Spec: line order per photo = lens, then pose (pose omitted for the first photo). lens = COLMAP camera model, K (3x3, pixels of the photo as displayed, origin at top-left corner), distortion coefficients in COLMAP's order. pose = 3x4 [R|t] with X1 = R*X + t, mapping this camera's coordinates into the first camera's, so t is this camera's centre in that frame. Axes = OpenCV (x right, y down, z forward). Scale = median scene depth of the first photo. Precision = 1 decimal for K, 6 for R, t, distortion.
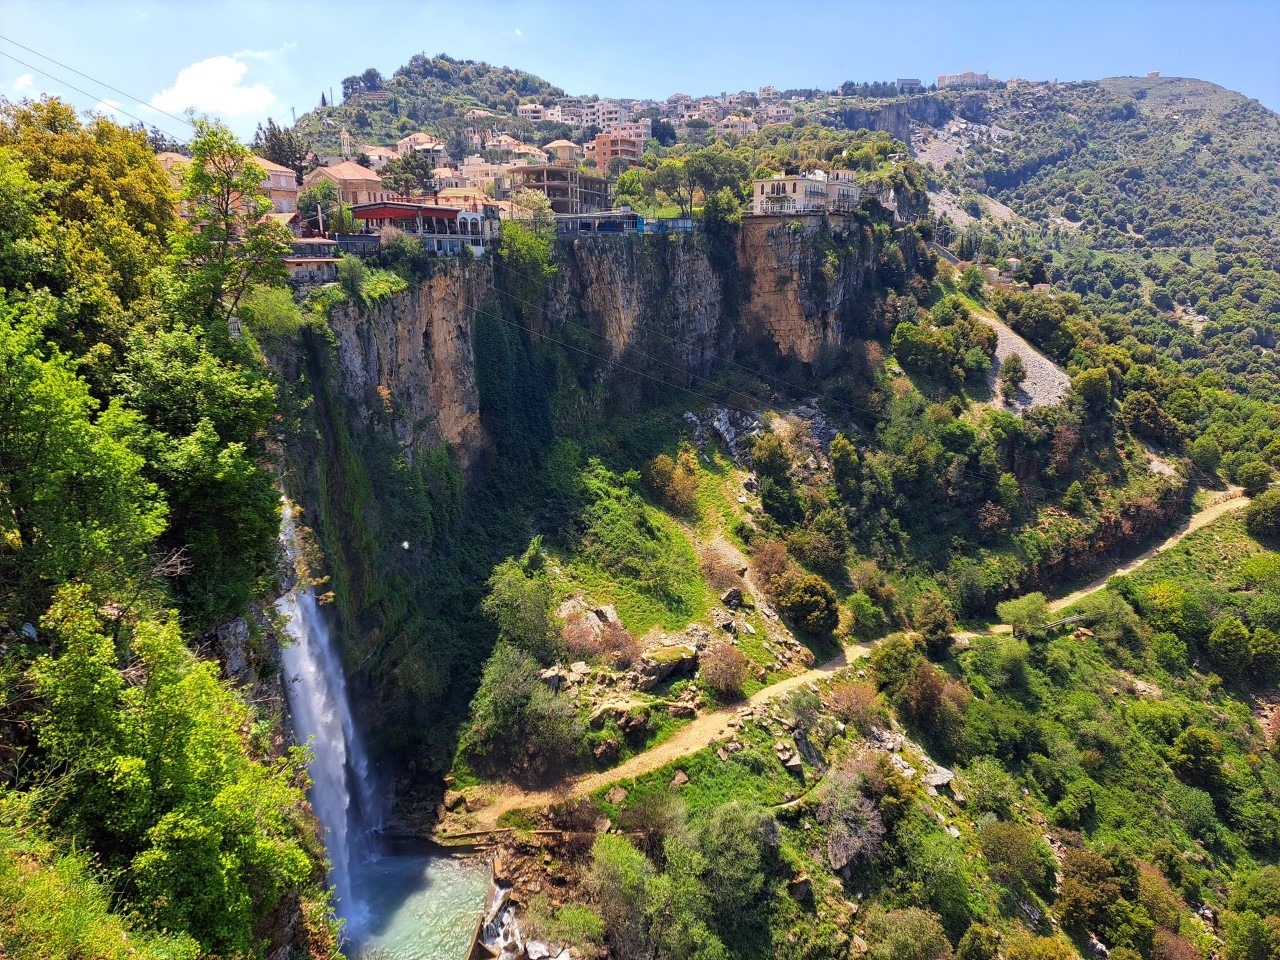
lens RADIAL K [[932.0, 0, 640.3], [0, 932.0, 479.9], [0, 0, 1]] dist [0.067402, 0.000271]
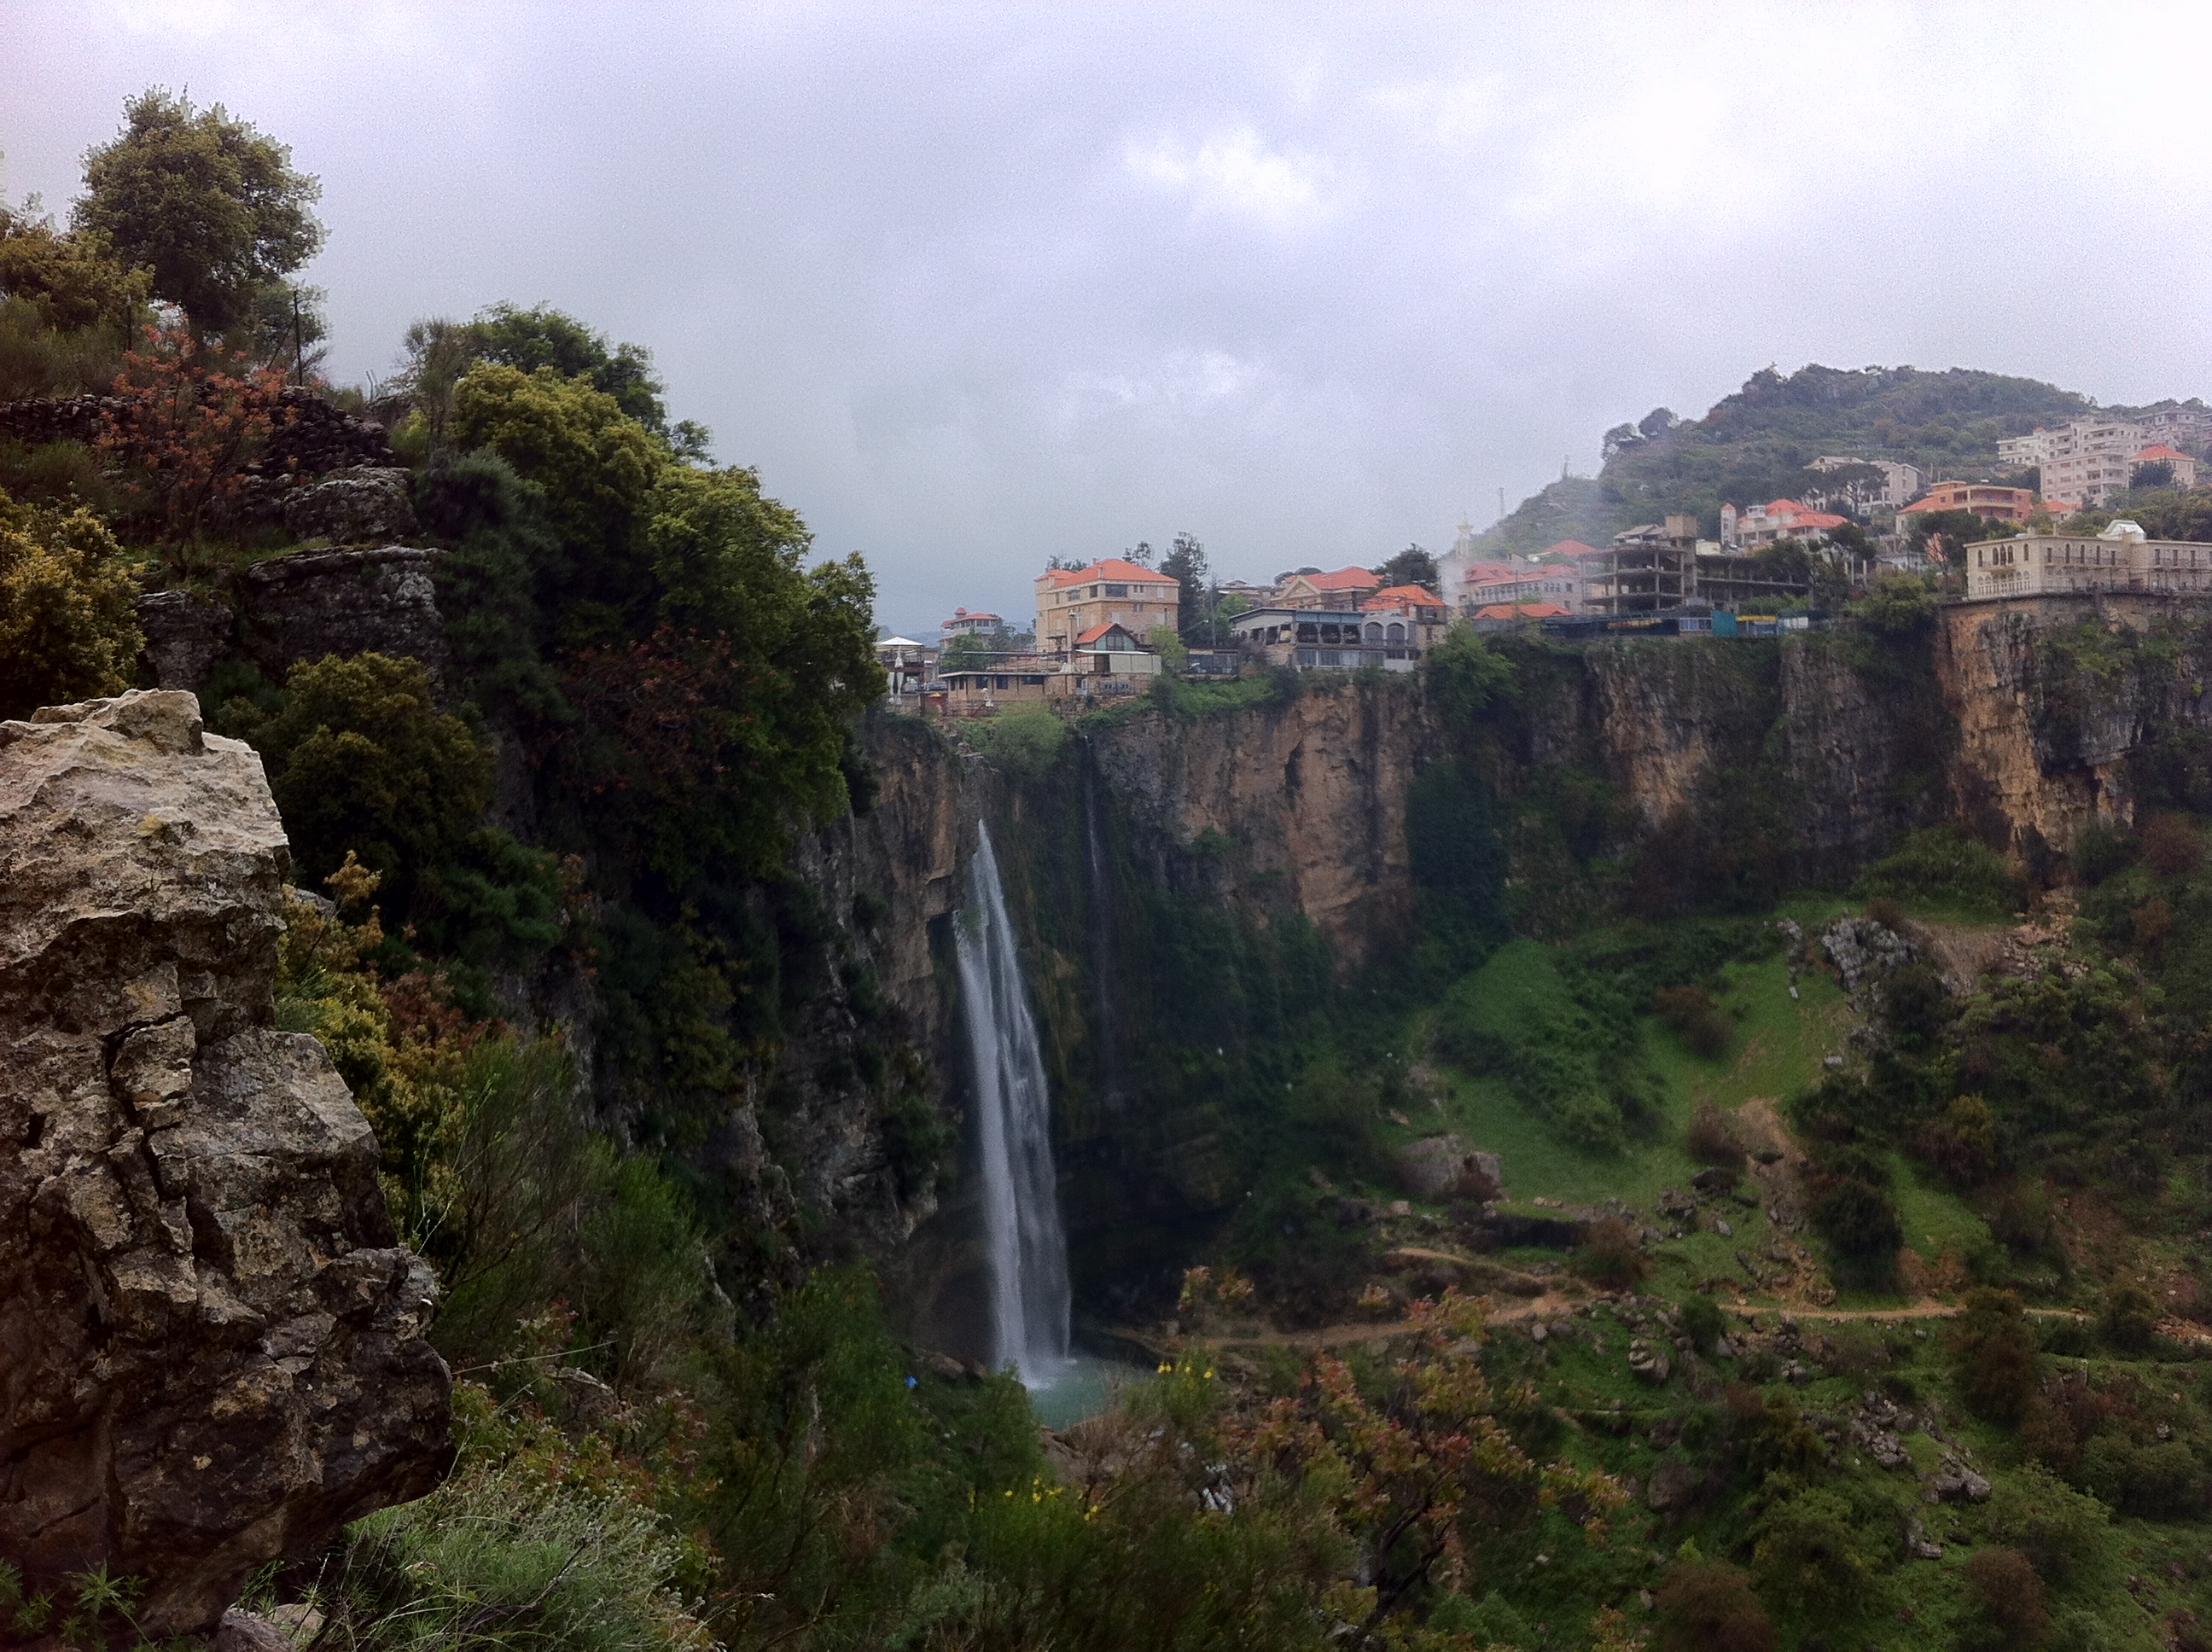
lens RADIAL K [[2253.1, 0, 1105.8], [0, 2253.1, 826.2], [0, 0, 1]] dist [-0.023728, 0.000000]
pose [[0.802874, -0.000561, -0.596149, 0.593634], [-0.126572, 0.977040, -0.171383, 0.180427], [0.582558, 0.213055, 0.784369, -0.420152]]
